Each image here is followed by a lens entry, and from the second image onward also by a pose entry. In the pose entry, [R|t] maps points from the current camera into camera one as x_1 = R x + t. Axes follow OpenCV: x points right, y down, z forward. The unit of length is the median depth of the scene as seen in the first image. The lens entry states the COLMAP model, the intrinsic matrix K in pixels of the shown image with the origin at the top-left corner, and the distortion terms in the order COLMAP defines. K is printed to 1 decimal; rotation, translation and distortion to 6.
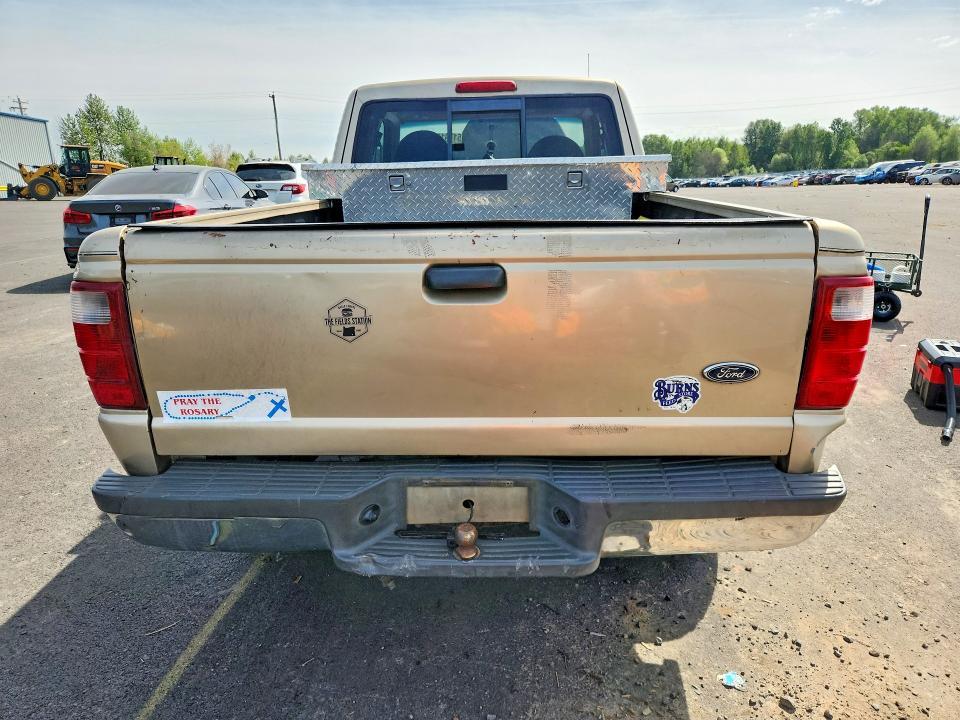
lens RADIAL K [[662.8, 0, 476.5], [0, 662.8, 361.0], [0, 0, 1]] dist [0.017312, -0.001401]
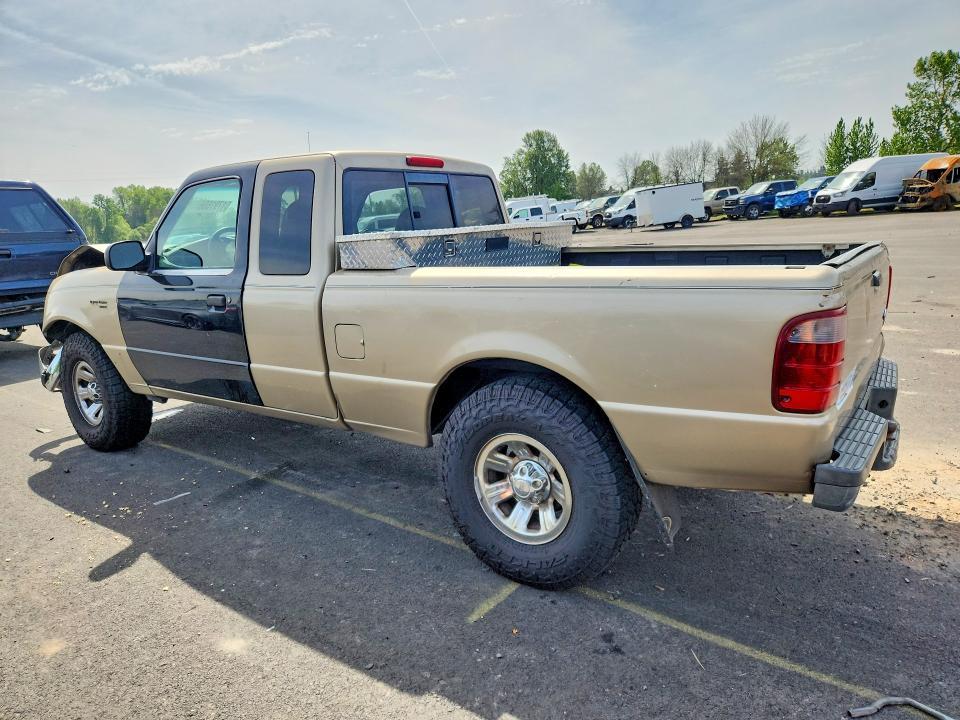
lens RADIAL K [[662.8, 0, 476.5], [0, 662.8, 361.0], [0, 0, 1]] dist [0.017312, -0.001401]
pose [[0.543178, -0.179821, 0.820135, -0.890444], [0.264905, 0.963609, 0.035831, -0.111695], [-0.796733, 0.197795, 0.571047, 0.366310]]
